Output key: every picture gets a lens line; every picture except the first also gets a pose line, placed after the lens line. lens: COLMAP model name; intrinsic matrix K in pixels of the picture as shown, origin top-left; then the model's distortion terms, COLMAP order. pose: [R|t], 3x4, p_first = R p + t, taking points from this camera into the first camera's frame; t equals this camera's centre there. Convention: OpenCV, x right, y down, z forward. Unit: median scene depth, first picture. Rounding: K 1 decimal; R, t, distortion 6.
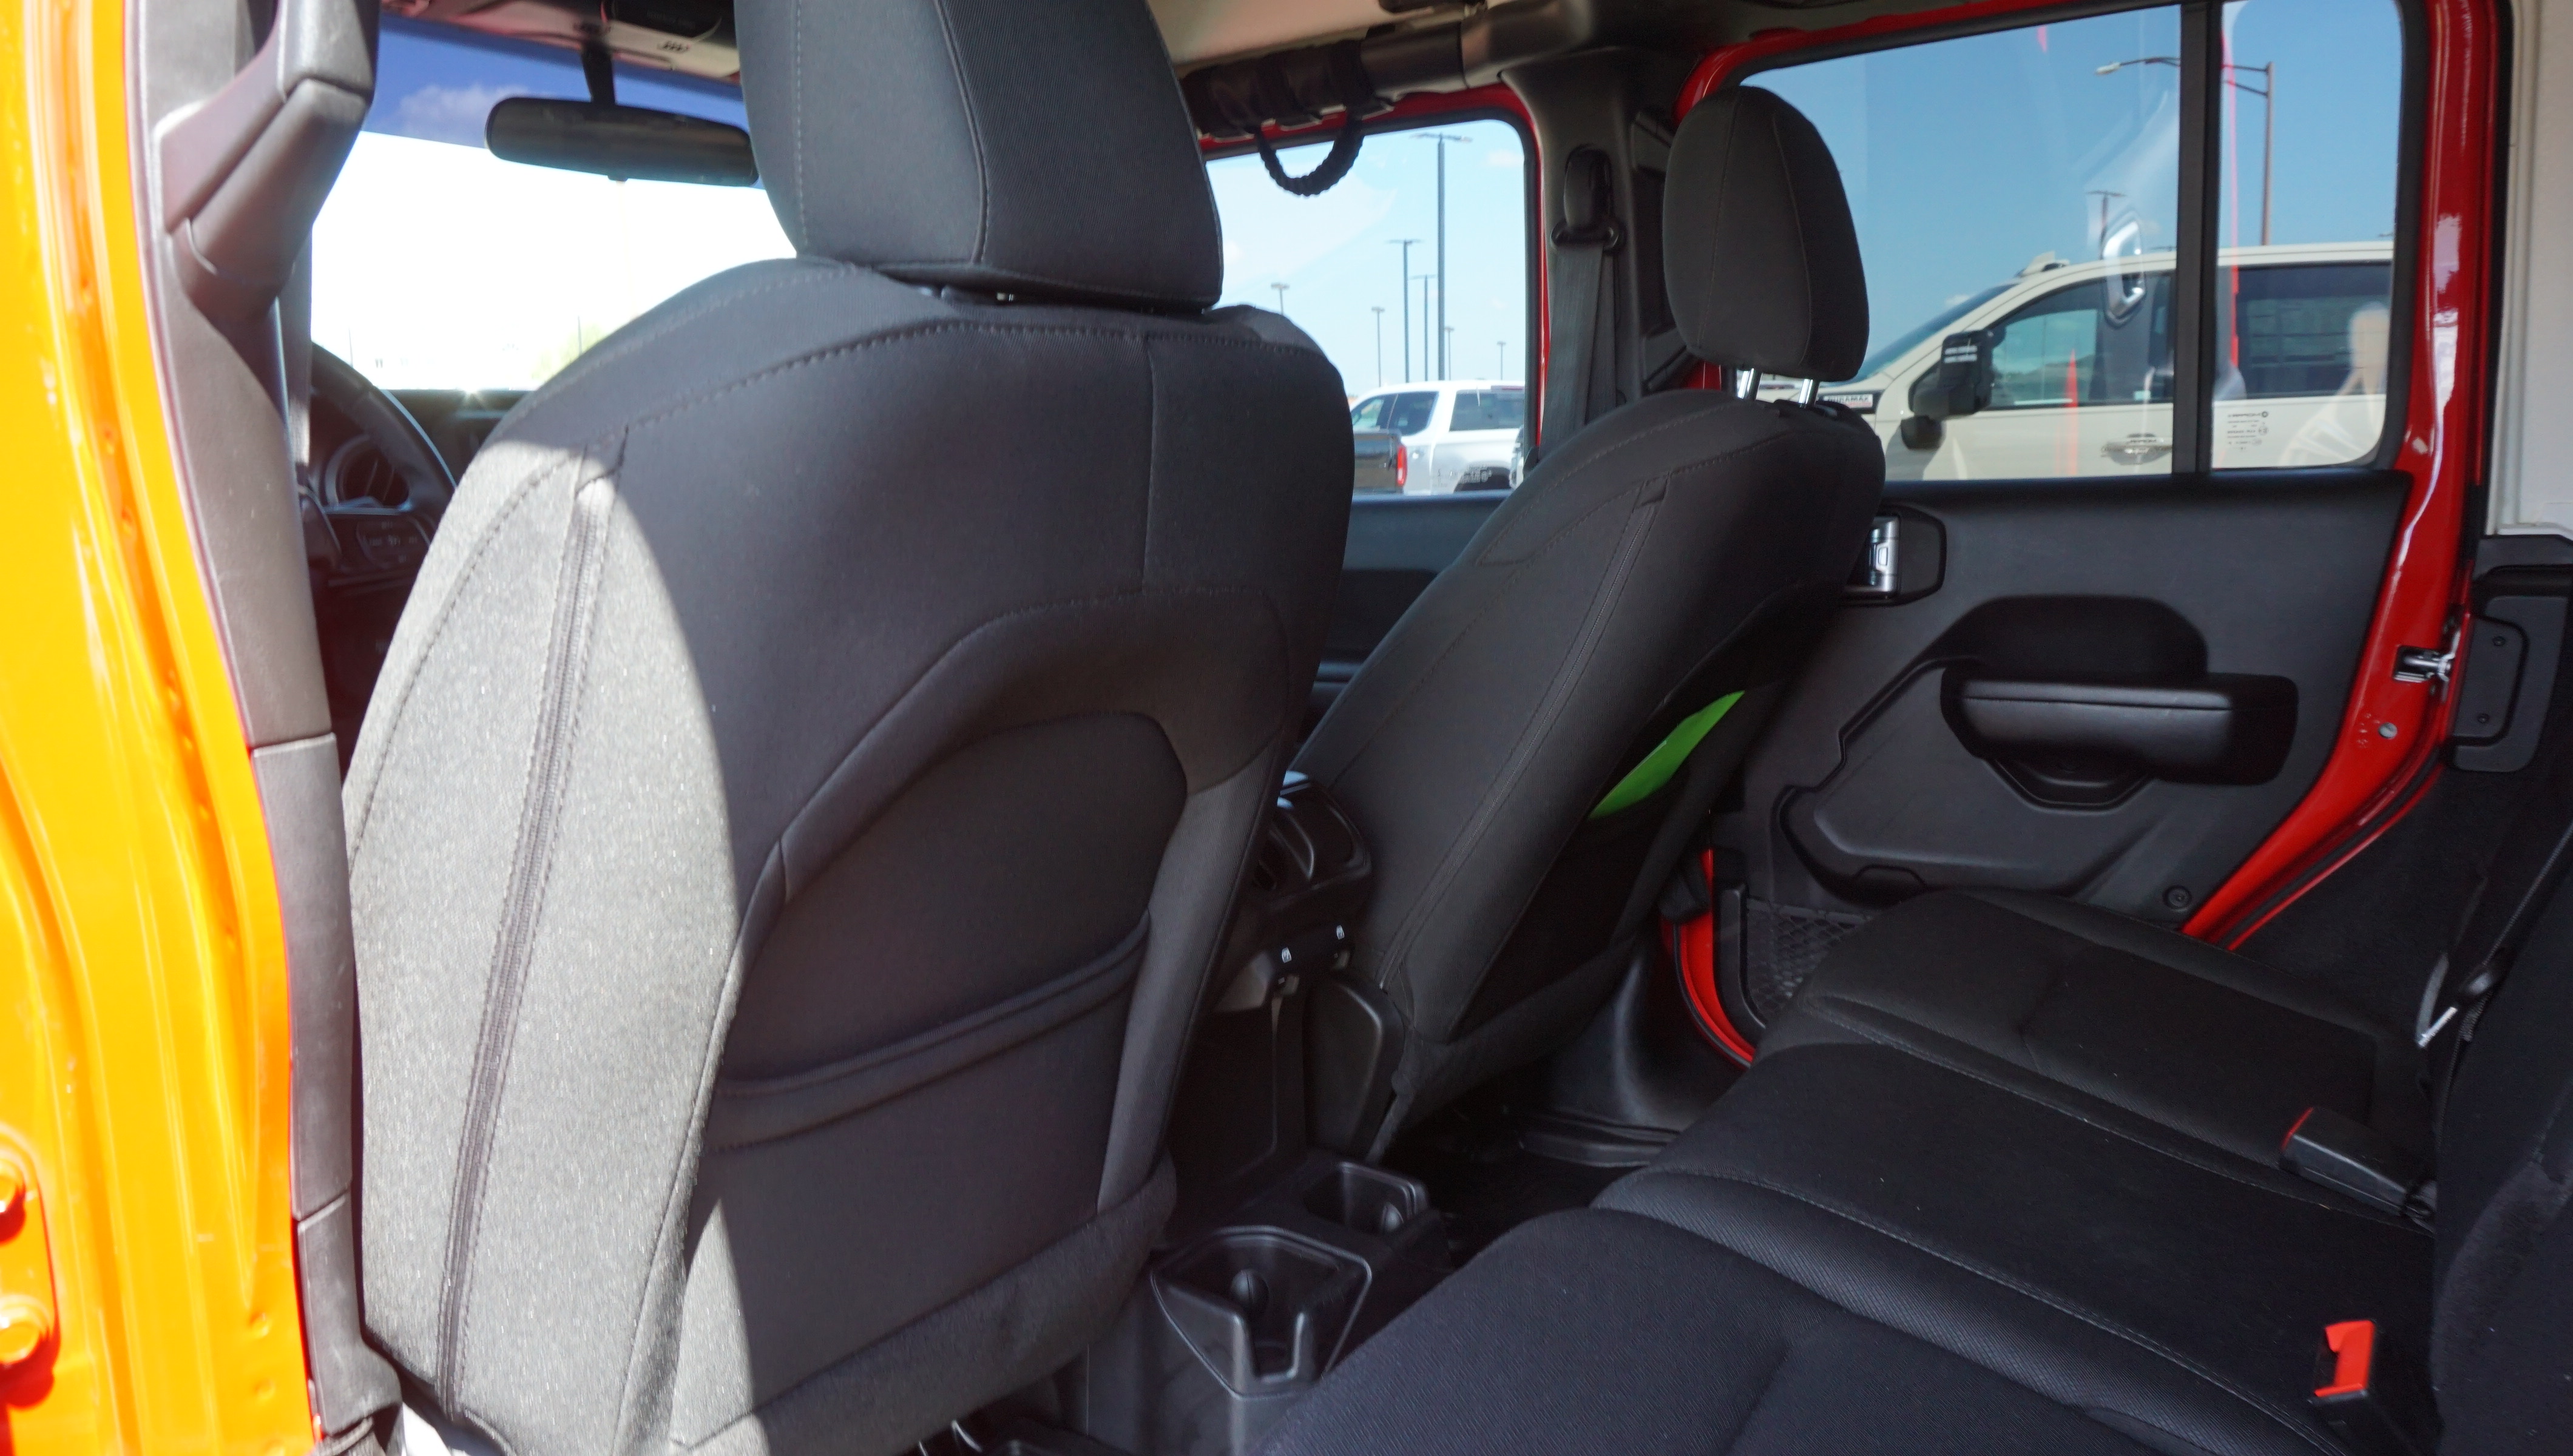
lens RADIAL K [[1736.9, 0, 1299.7], [0, 1736.9, 735.8], [0, 0, 1]] dist [-0.049411, 0.042635]
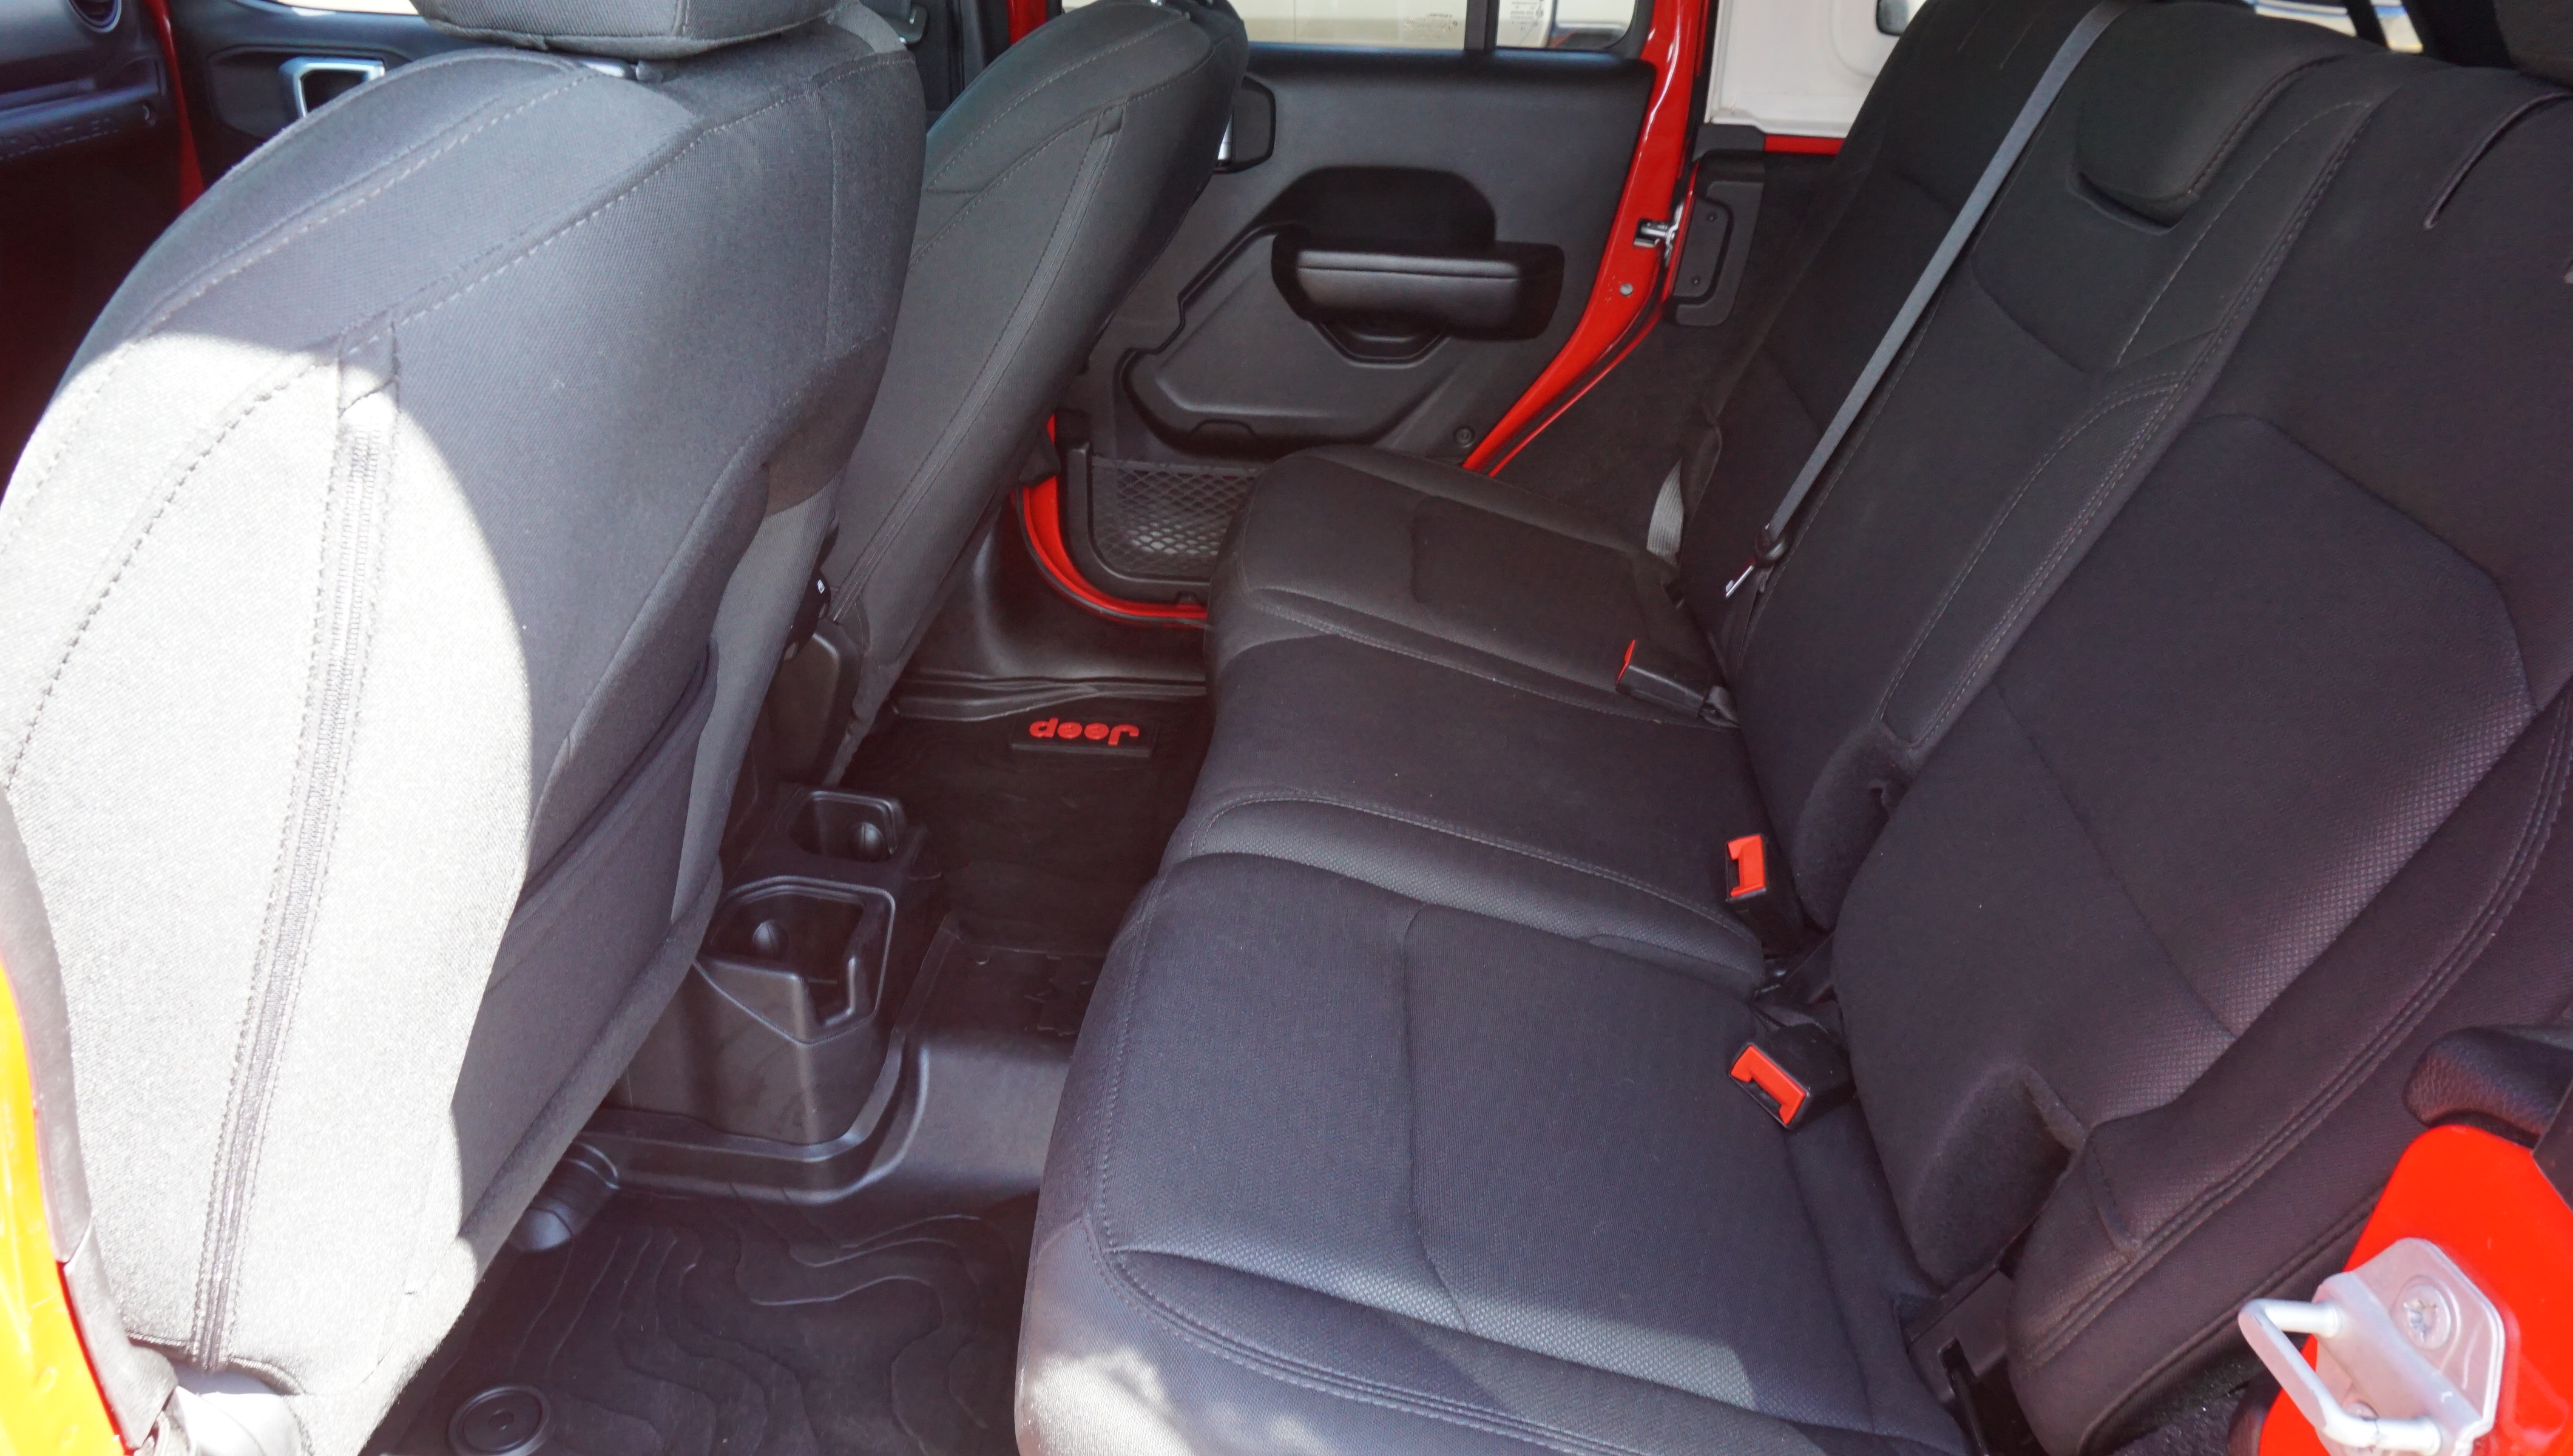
lens RADIAL K [[1727.9, 0, 1299.6], [0, 1727.9, 734.0], [0, 0, 1]] dist [-0.052788, 0.041953]
pose [[0.869961, -0.171744, 0.462246, -0.180403], [0.013334, 0.945241, 0.326101, -0.107402], [-0.492940, -0.277532, 0.824613, 0.032204]]
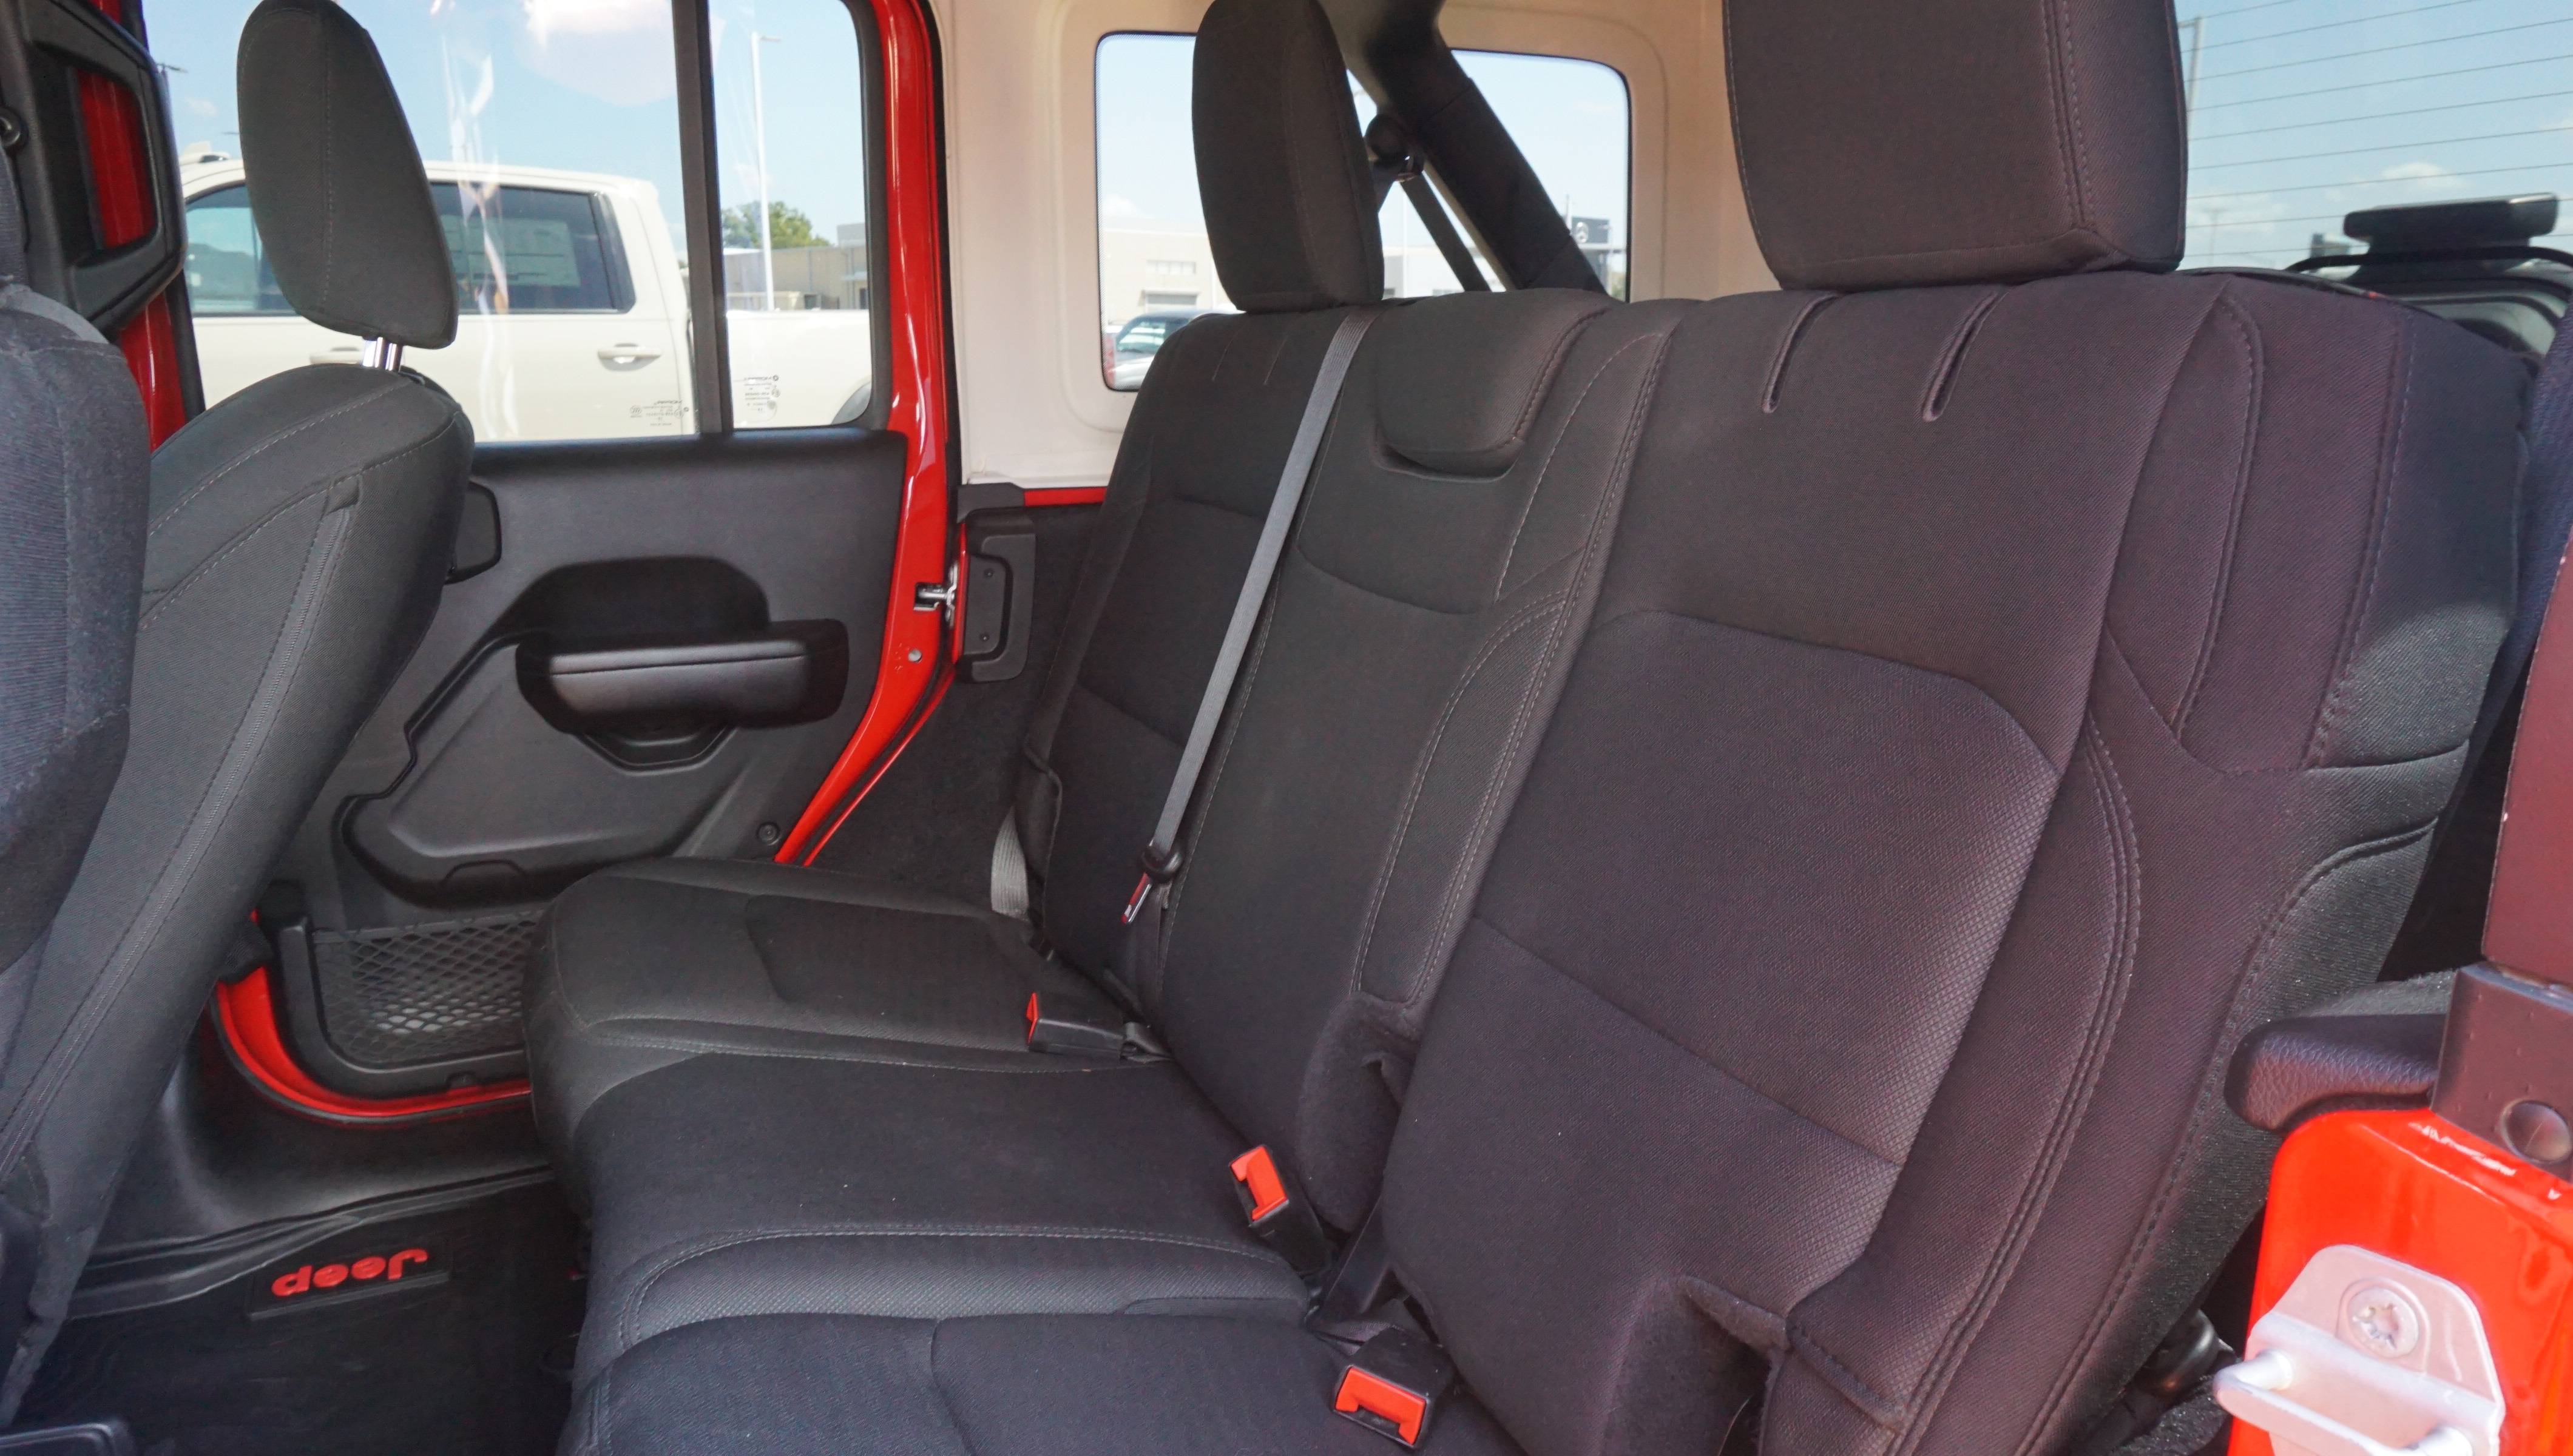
lens RADIAL K [[1727.9, 0, 1299.6], [0, 1727.9, 734.0], [0, 0, 1]] dist [-0.052788, 0.041953]
pose [[0.541440, -0.160306, 0.825315, -0.201101], [0.112831, 0.986628, 0.117617, -0.059996], [-0.833133, 0.029438, 0.552288, 0.143123]]
